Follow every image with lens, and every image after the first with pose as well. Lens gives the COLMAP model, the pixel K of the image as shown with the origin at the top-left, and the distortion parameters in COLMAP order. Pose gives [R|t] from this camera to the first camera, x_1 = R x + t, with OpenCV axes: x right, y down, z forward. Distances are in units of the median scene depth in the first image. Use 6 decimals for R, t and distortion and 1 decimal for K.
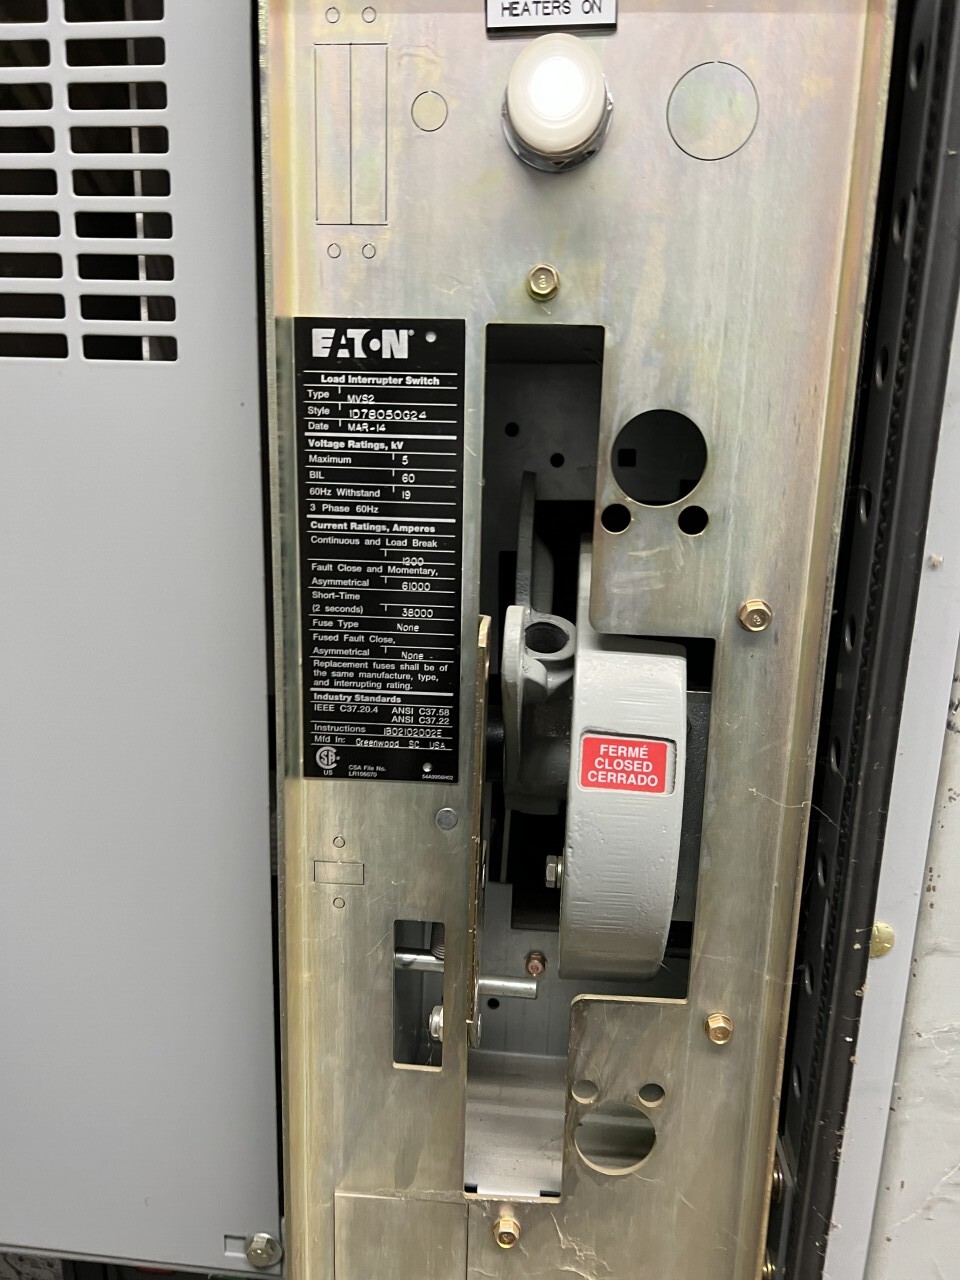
lens RADIAL K [[958.3, 0, 453.5], [0, 958.3, 633.6], [0, 0, 1]] dist [0.049437, -0.068029]
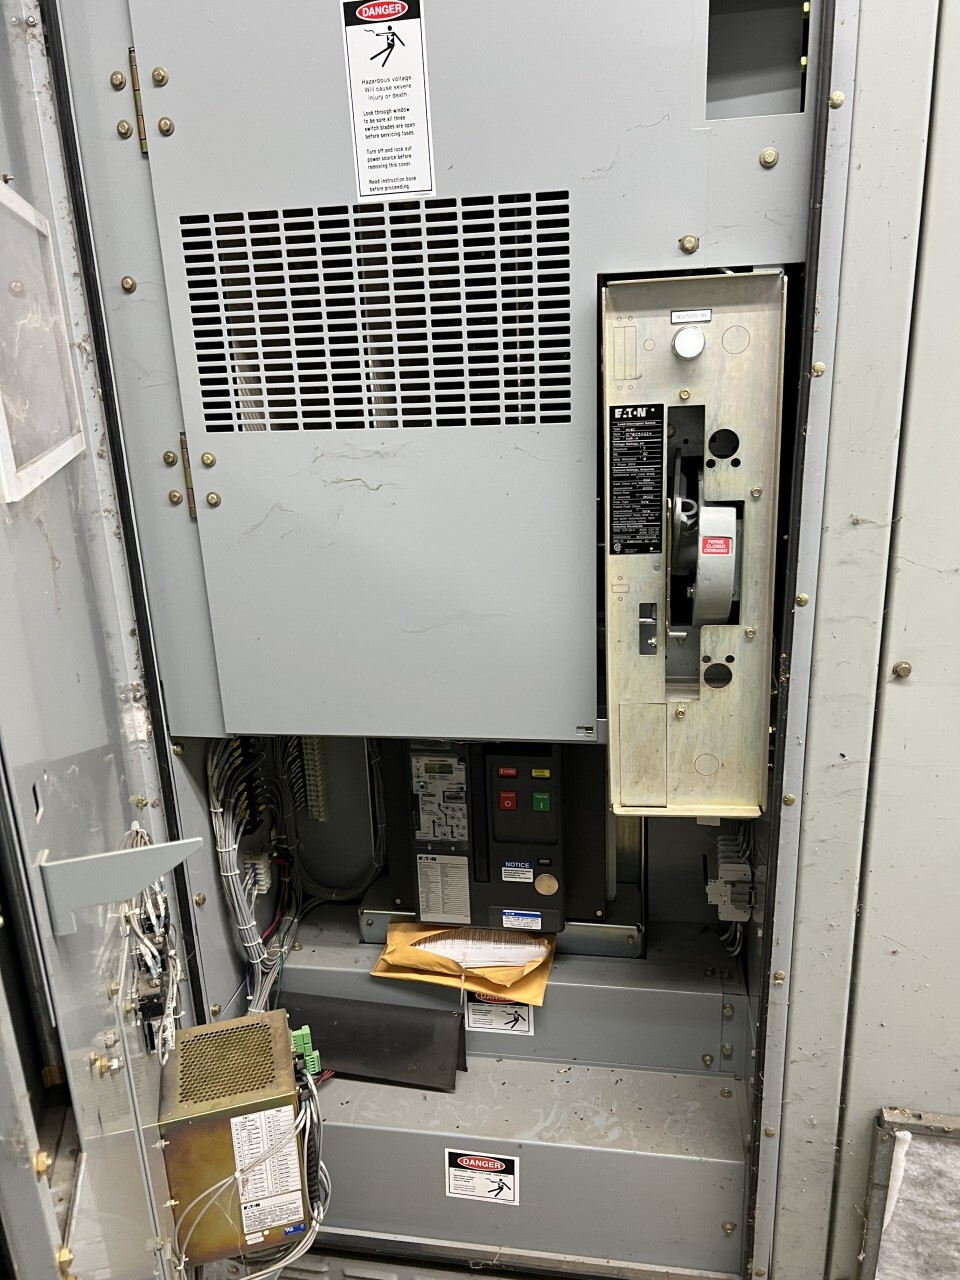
lens RADIAL K [[958.3, 0, 474.8], [0, 958.3, 662.0], [0, 0, 1]] dist [0.049437, -0.068029]
pose [[0.997484, -0.040022, -0.058517, -0.437257], [0.041982, 0.998584, 0.032660, 0.388264], [0.057127, -0.035035, 0.997752, -2.175953]]
